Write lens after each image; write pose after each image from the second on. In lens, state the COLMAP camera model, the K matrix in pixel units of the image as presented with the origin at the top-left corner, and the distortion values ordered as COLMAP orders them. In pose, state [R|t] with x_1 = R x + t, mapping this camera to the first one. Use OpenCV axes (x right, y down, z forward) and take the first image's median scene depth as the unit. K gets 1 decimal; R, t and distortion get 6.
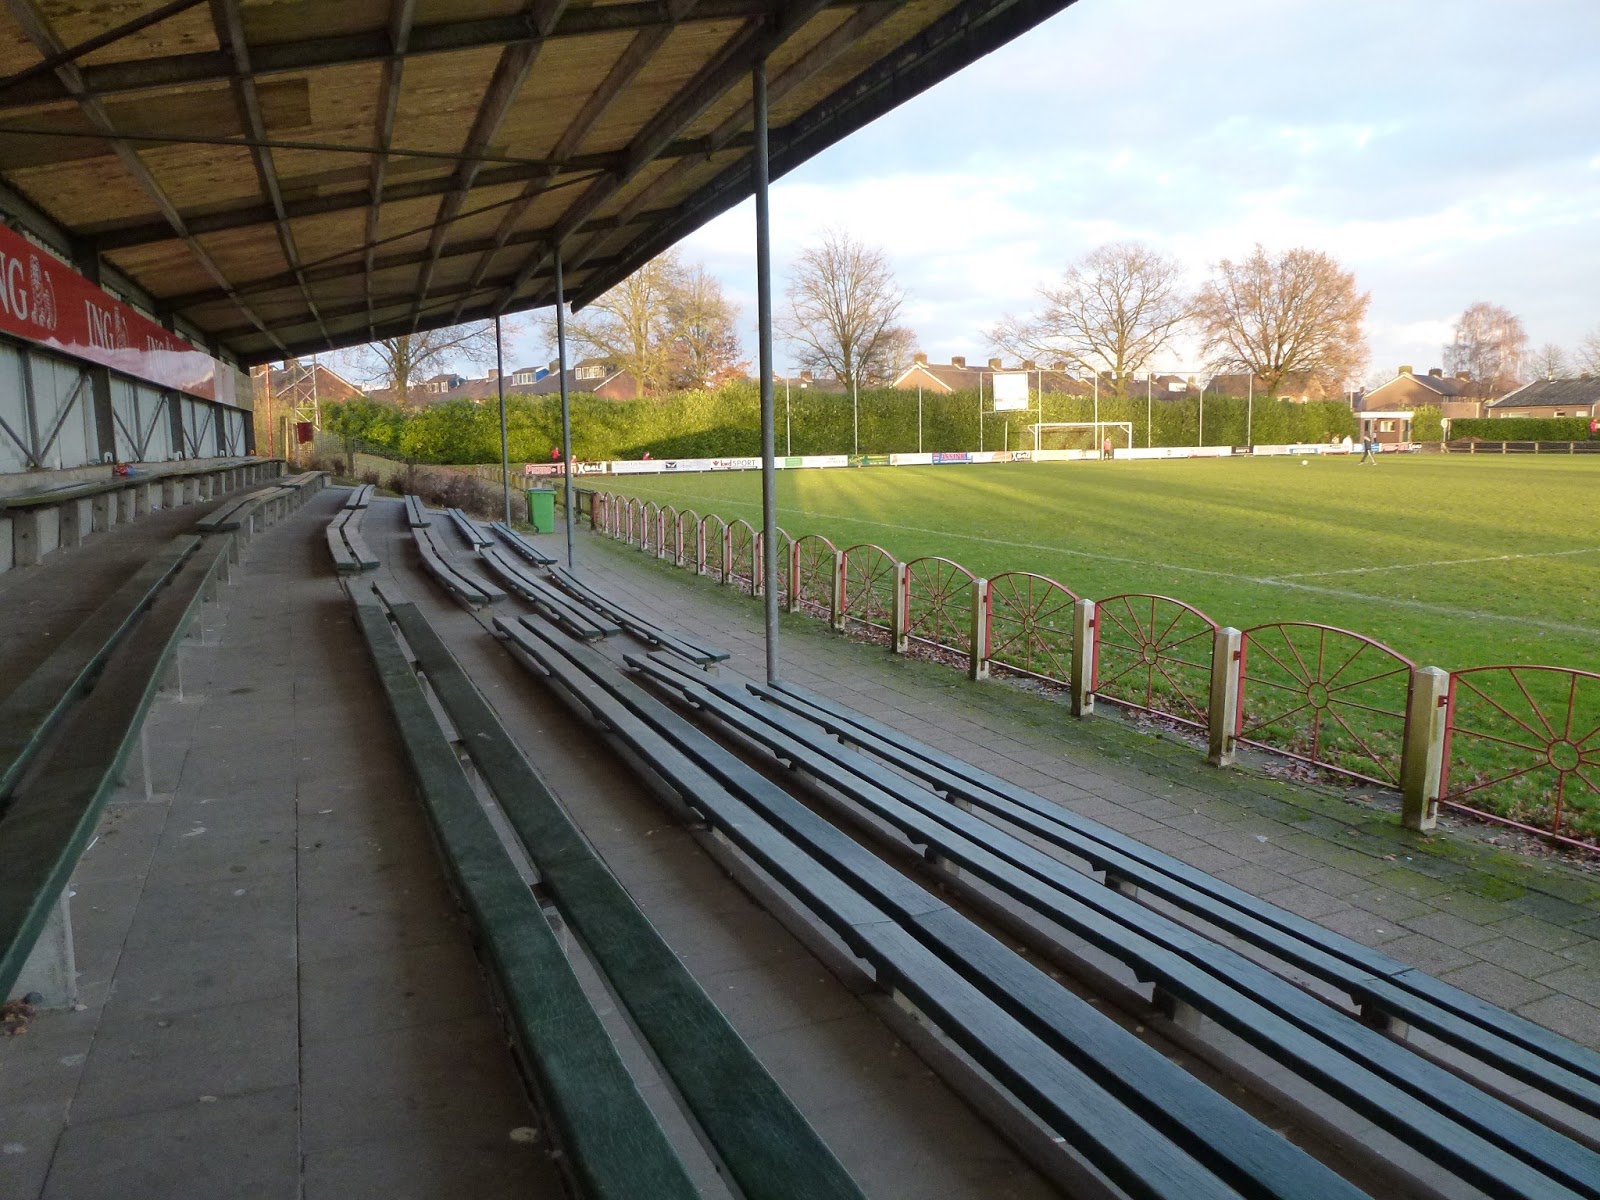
lens RADIAL K [[1167.8, 0, 807.5], [0, 1167.8, 606.6], [0, 0, 1]] dist [-0.048514, 0.002562]
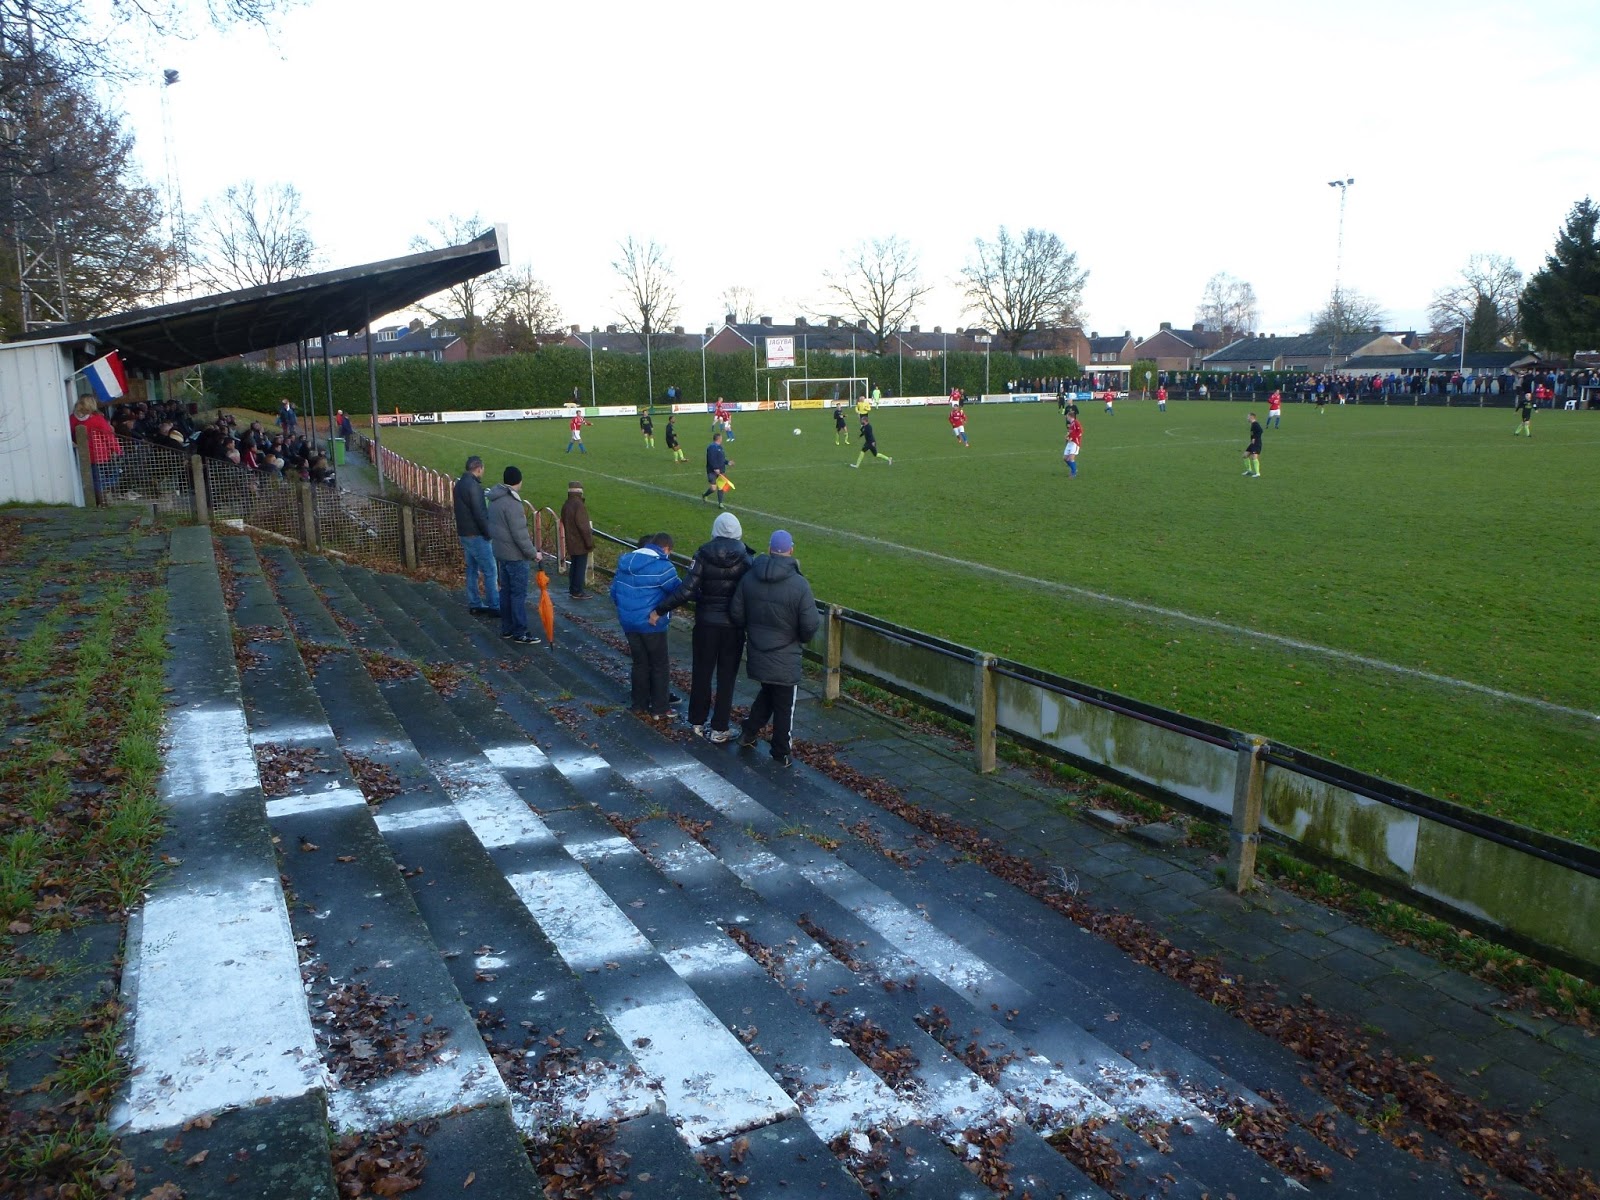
lens RADIAL K [[1167.8, 0, 807.5], [0, 1167.8, 606.6], [0, 0, 1]] dist [-0.048514, 0.002562]
pose [[0.997116, -0.013278, 0.074727, 0.110487], [0.009264, 0.998508, 0.053806, 0.019243], [-0.075330, -0.052959, 0.995751, -0.254896]]
